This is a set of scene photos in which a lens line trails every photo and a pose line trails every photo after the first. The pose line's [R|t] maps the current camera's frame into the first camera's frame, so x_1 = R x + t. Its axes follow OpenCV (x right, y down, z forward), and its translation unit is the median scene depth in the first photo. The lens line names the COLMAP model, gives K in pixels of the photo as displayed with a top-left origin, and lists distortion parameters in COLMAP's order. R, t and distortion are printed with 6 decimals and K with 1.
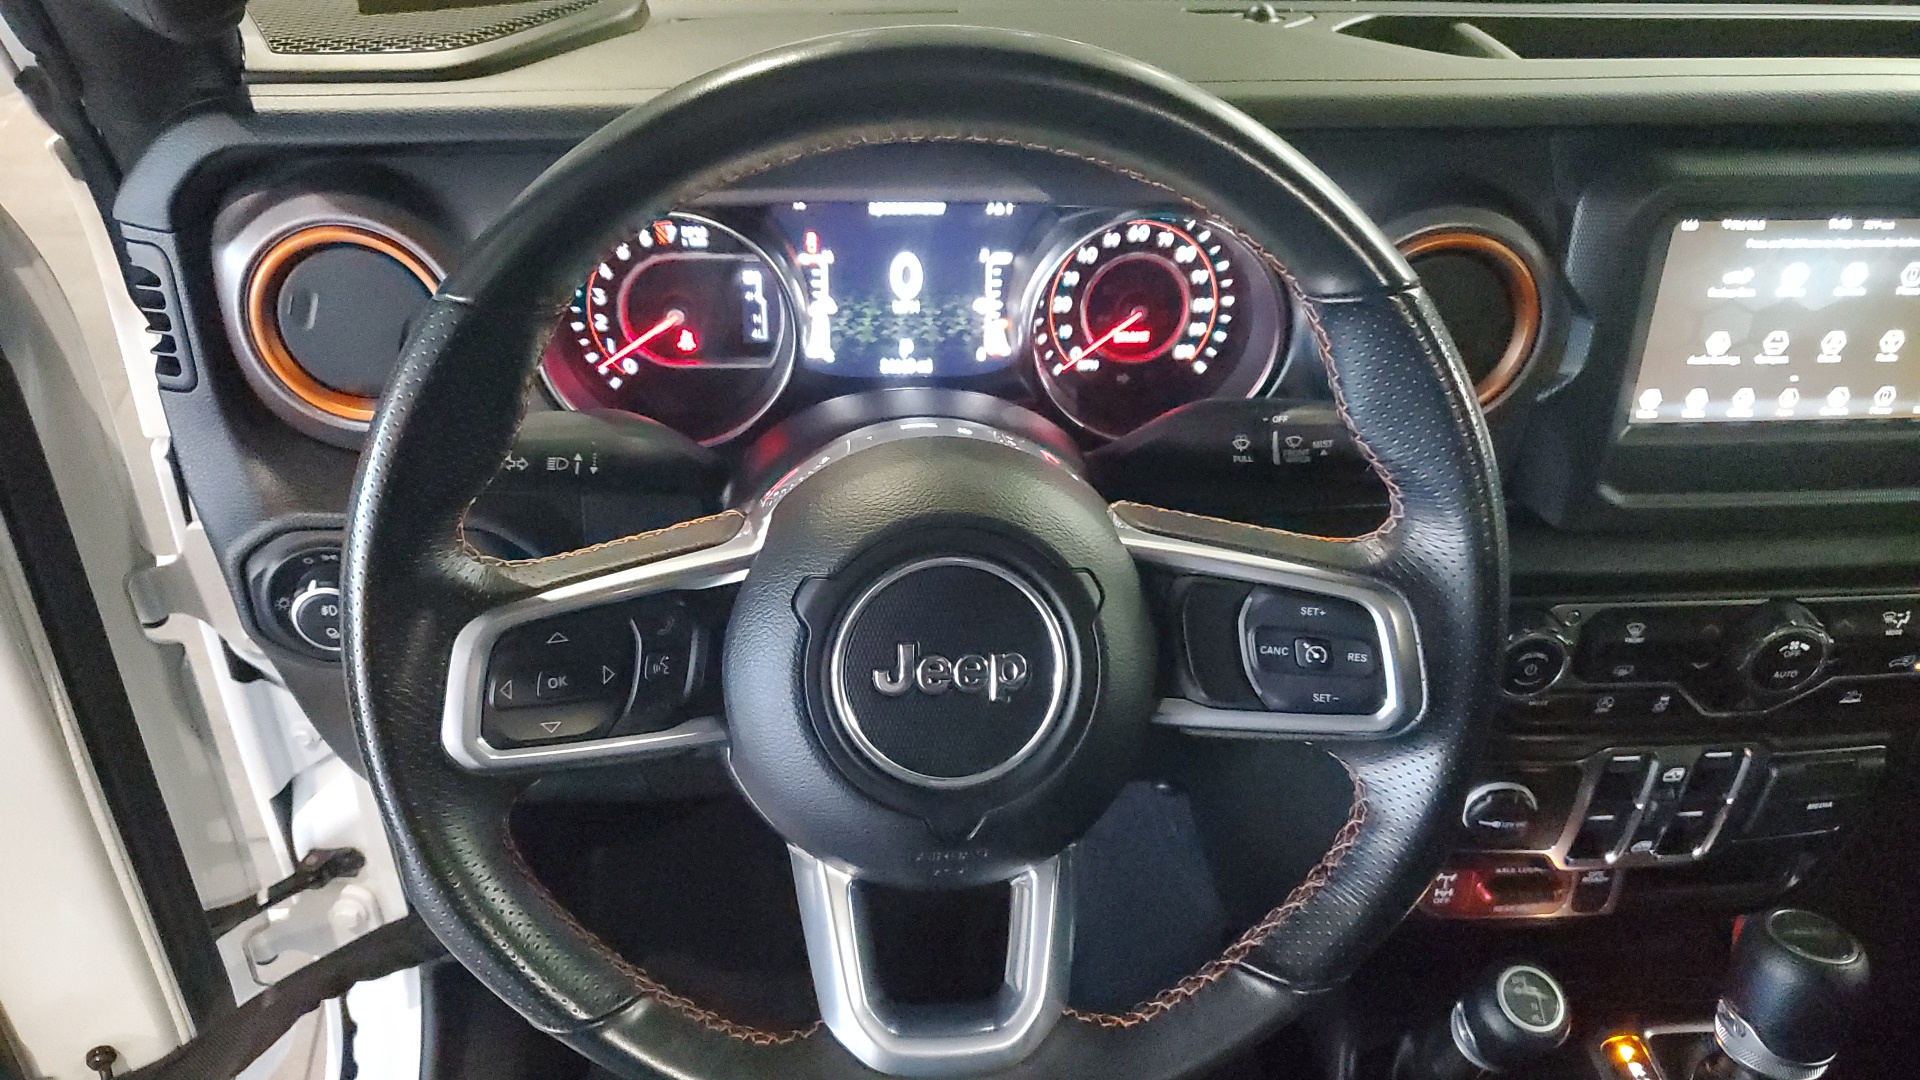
lens RADIAL K [[1518.4, 0, 964.2], [0, 1518.4, 539.3], [0, 0, 1]] dist [0.059137, -0.047300]
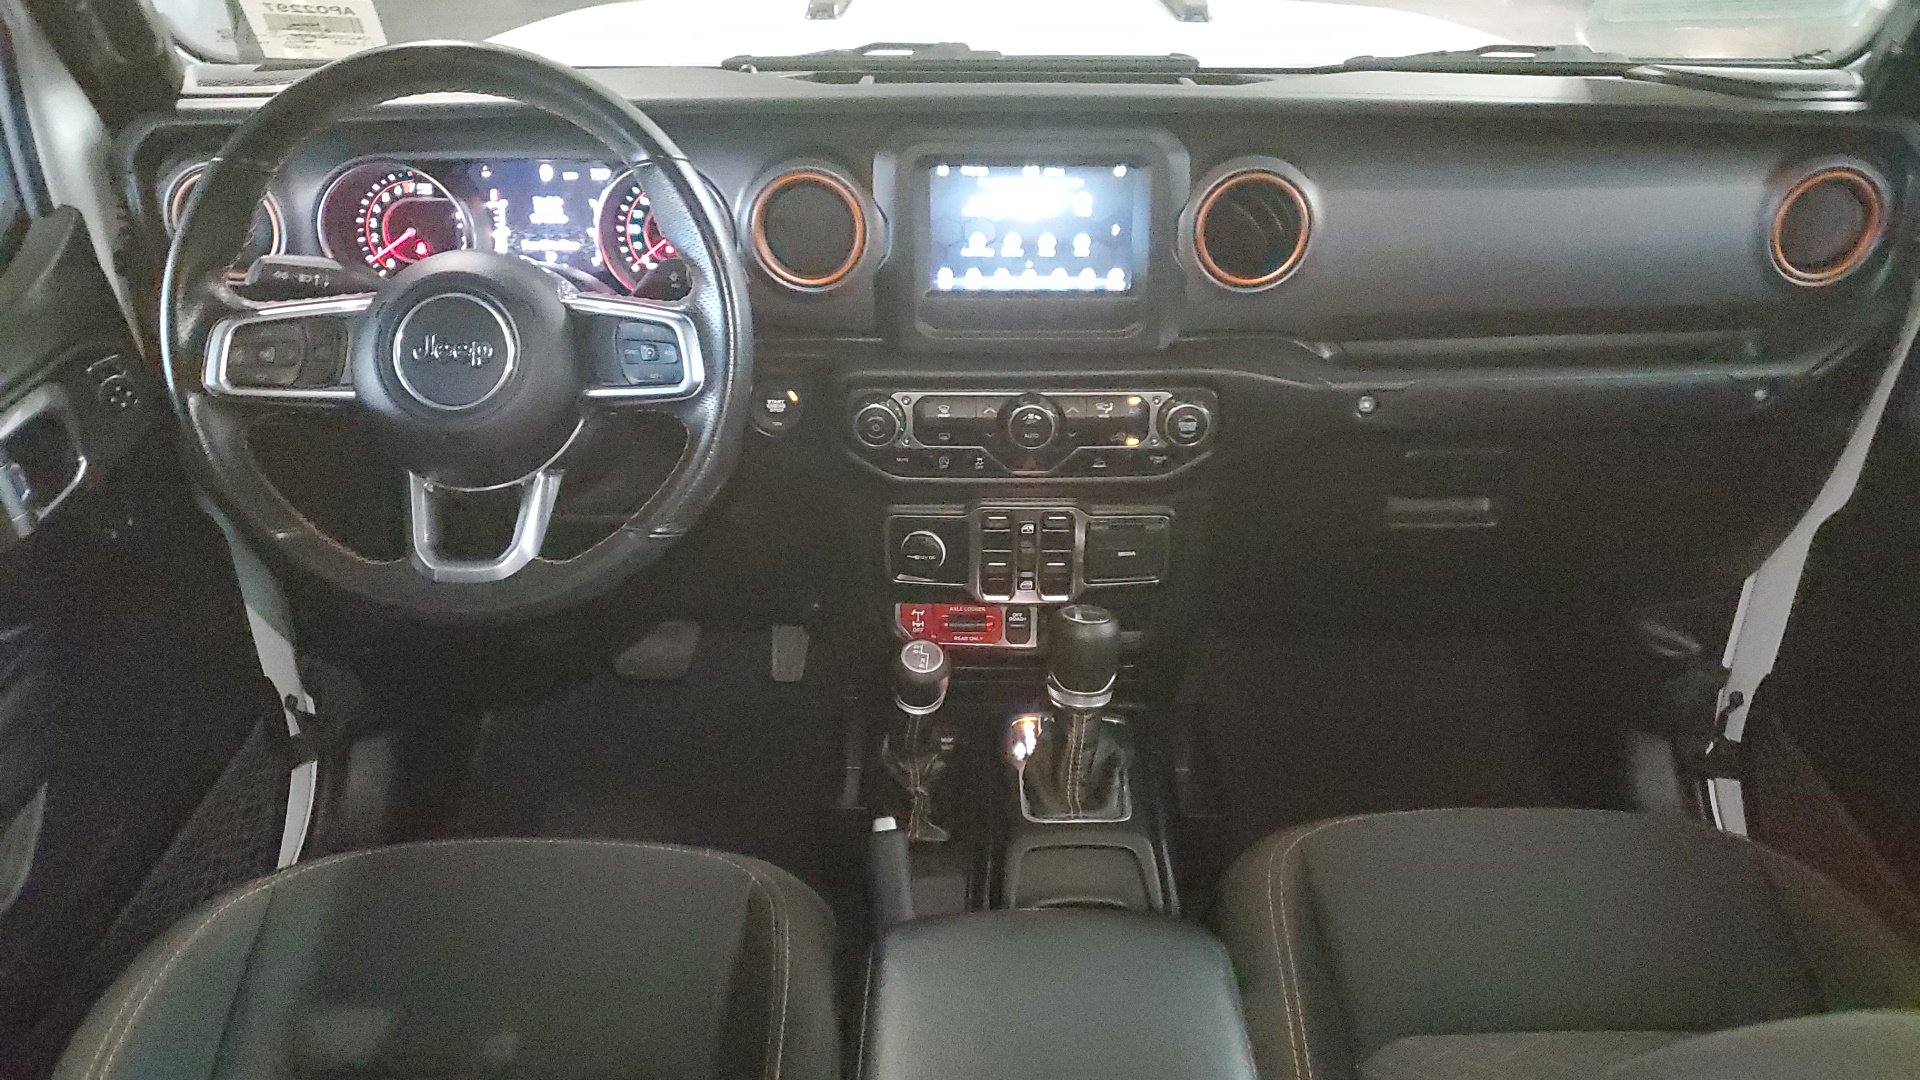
lens RADIAL K [[1518.4, 0, 973.5], [0, 1518.4, 525.6], [0, 0, 1]] dist [0.059137, -0.047300]
pose [[0.994915, 0.009517, -0.100267, 0.633134], [-0.023576, 0.989873, -0.139984, 0.419511], [0.097920, 0.141636, 0.985064, -0.641832]]
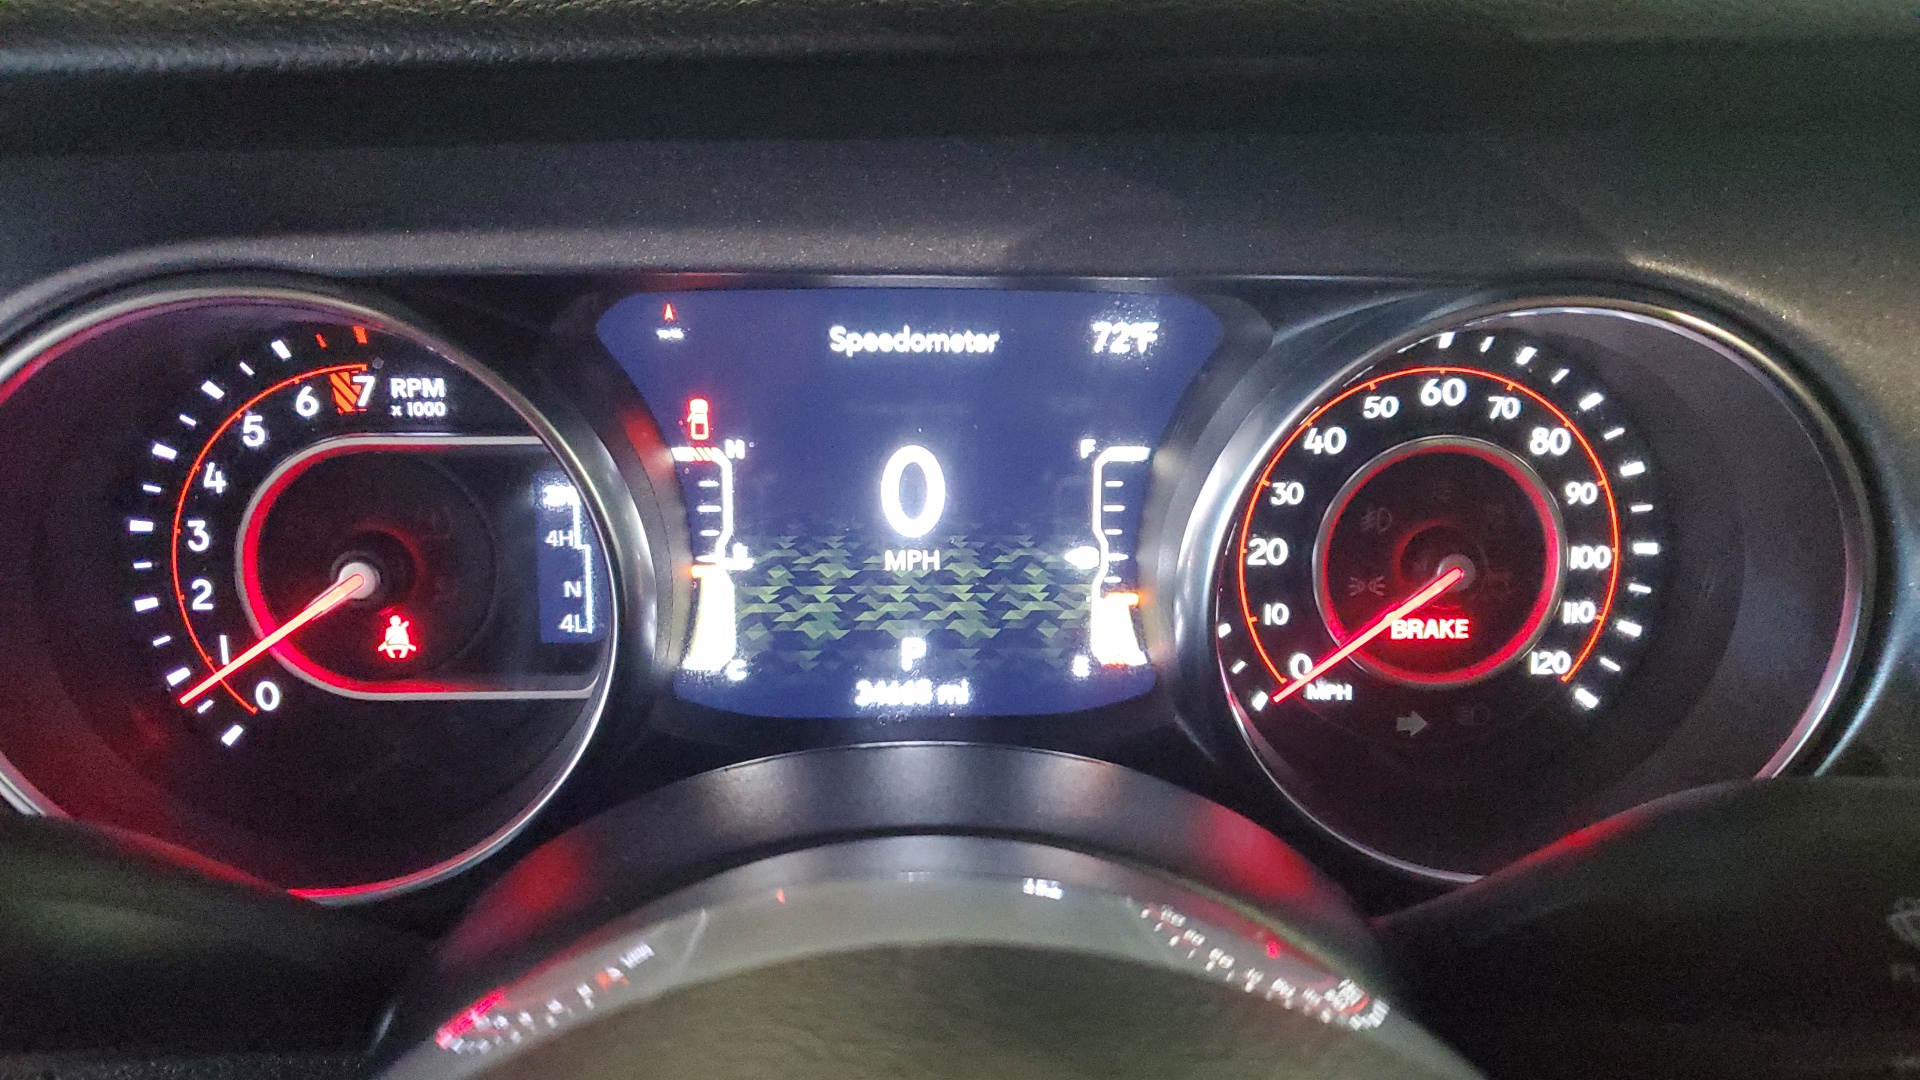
lens RADIAL K [[1518.4, 0, 970.1], [0, 1518.4, 550.8], [0, 0, 1]] dist [0.059137, -0.047300]
pose [[0.998950, -0.003408, -0.045694, -0.000832], [-0.006291, 0.977590, -0.210425, -0.063250], [0.045388, 0.210492, 0.976541, 0.573304]]
